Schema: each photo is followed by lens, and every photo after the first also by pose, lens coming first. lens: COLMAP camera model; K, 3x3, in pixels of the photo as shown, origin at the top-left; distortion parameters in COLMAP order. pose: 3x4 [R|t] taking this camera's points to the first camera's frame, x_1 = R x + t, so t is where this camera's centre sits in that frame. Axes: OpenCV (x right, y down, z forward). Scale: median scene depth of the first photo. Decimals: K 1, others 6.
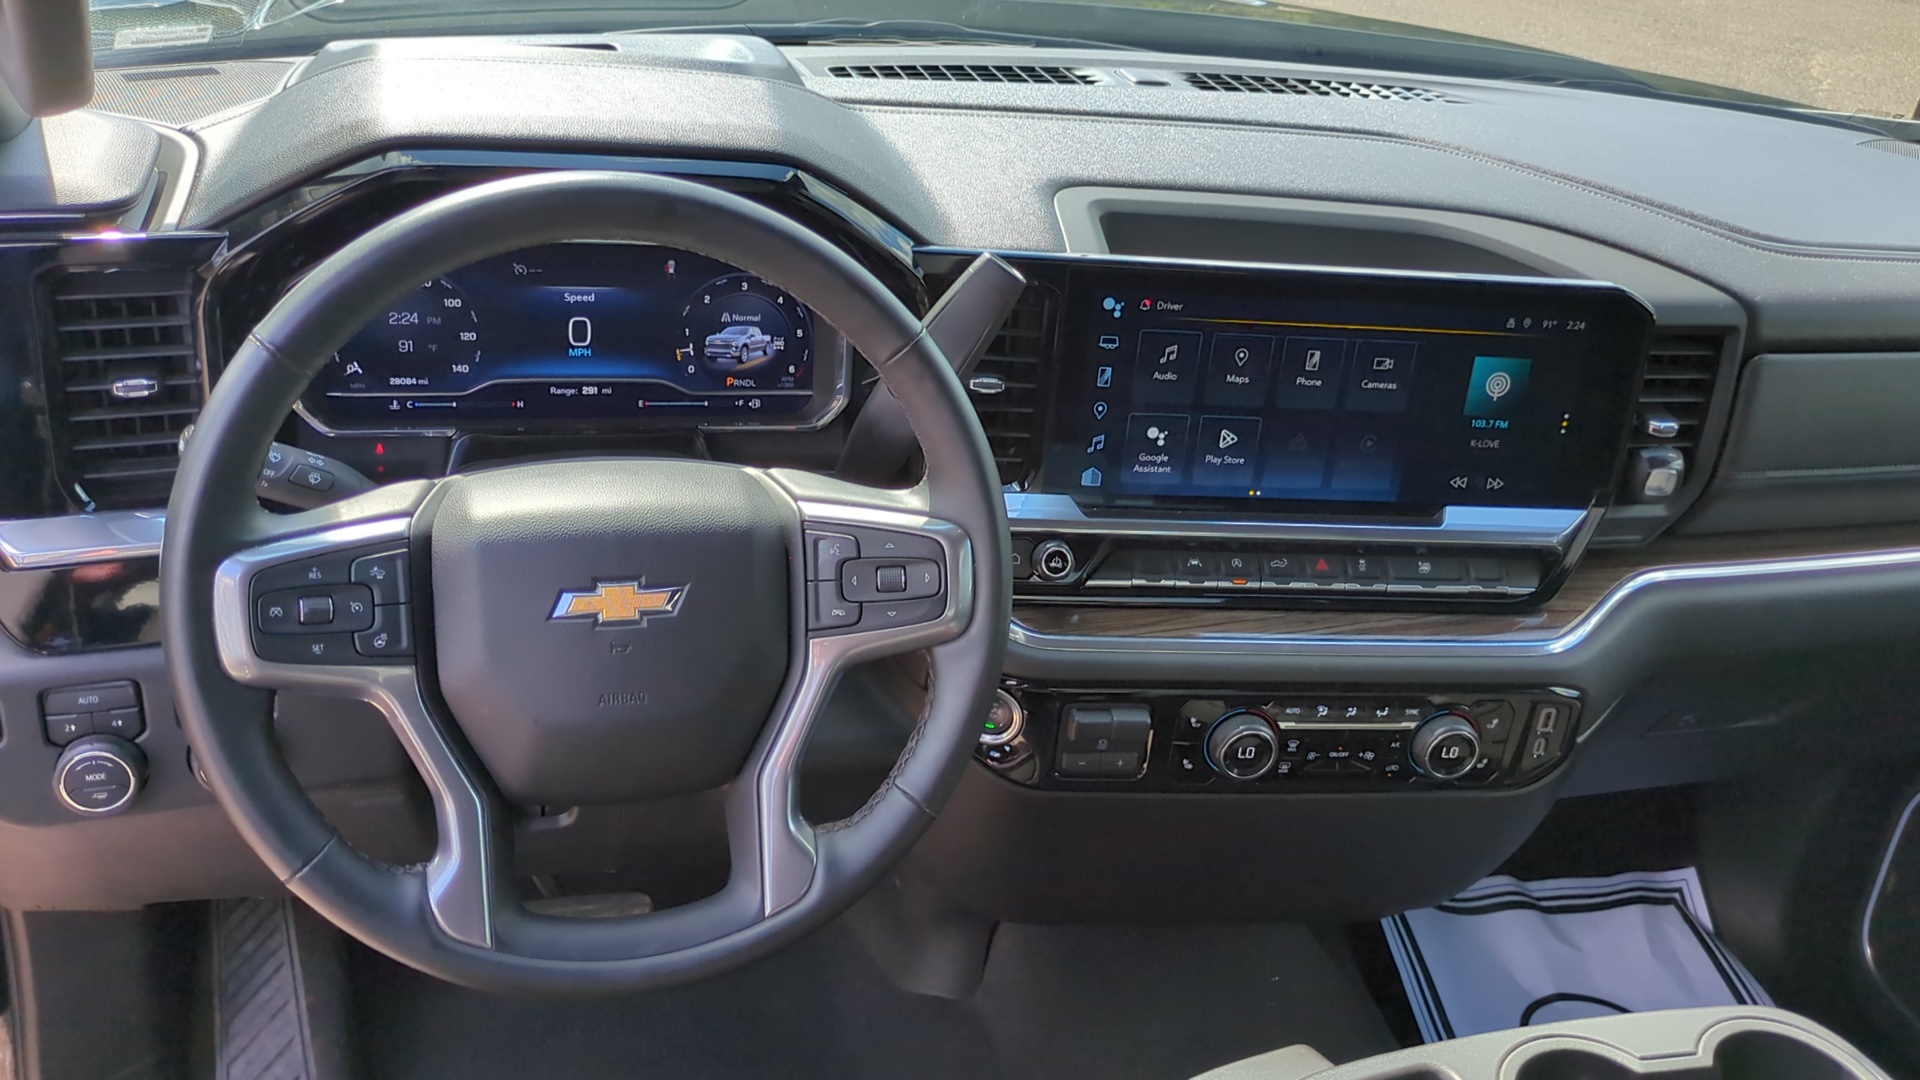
lens RADIAL K [[1508.9, 0, 960.0], [0, 1508.9, 540.0], [0, 0, 1]] dist [0.012466, -0.002374]
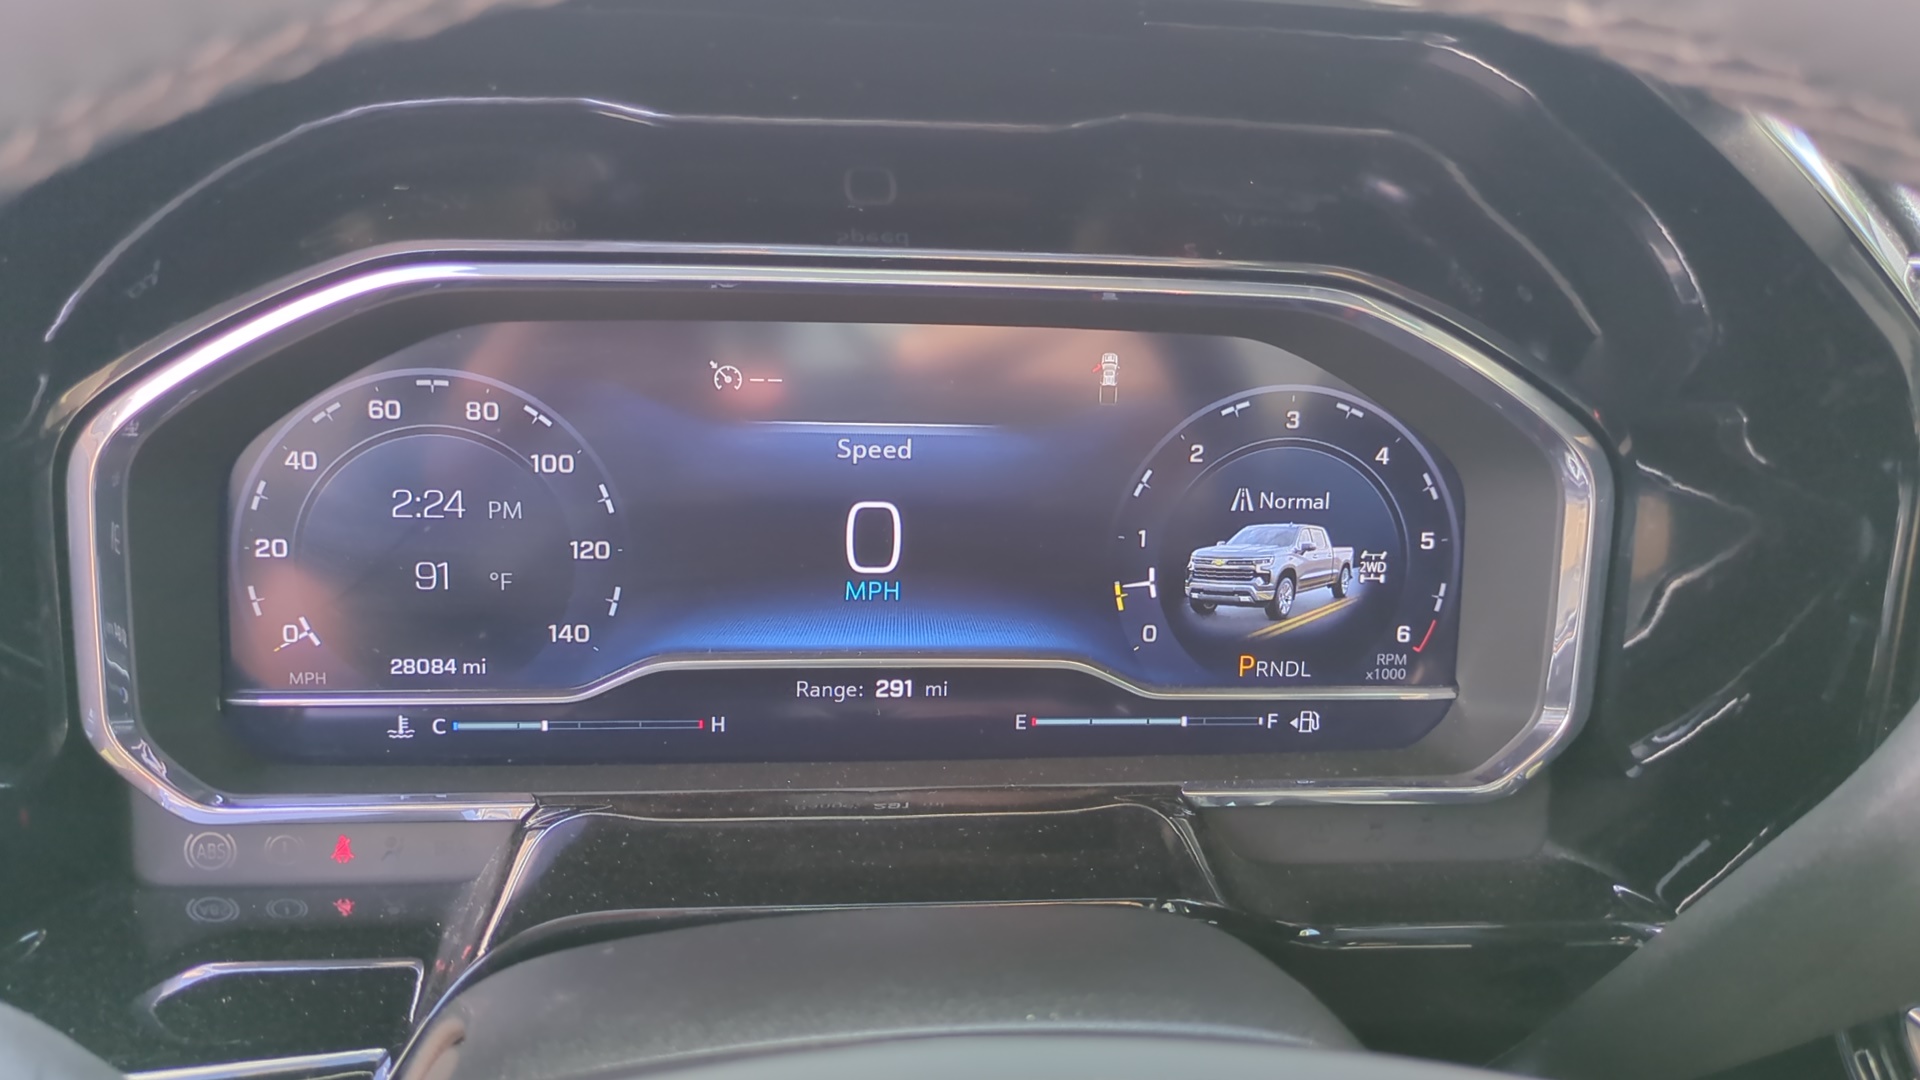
lens RADIAL K [[1508.9, 0, 960.0], [0, 1508.9, 540.0], [0, 0, 1]] dist [0.012466, -0.002374]
pose [[0.976967, -0.012030, -0.213050, -0.145921], [-0.024045, 0.985844, -0.165929, -0.073017], [0.212030, 0.167230, 0.962849, 0.625634]]
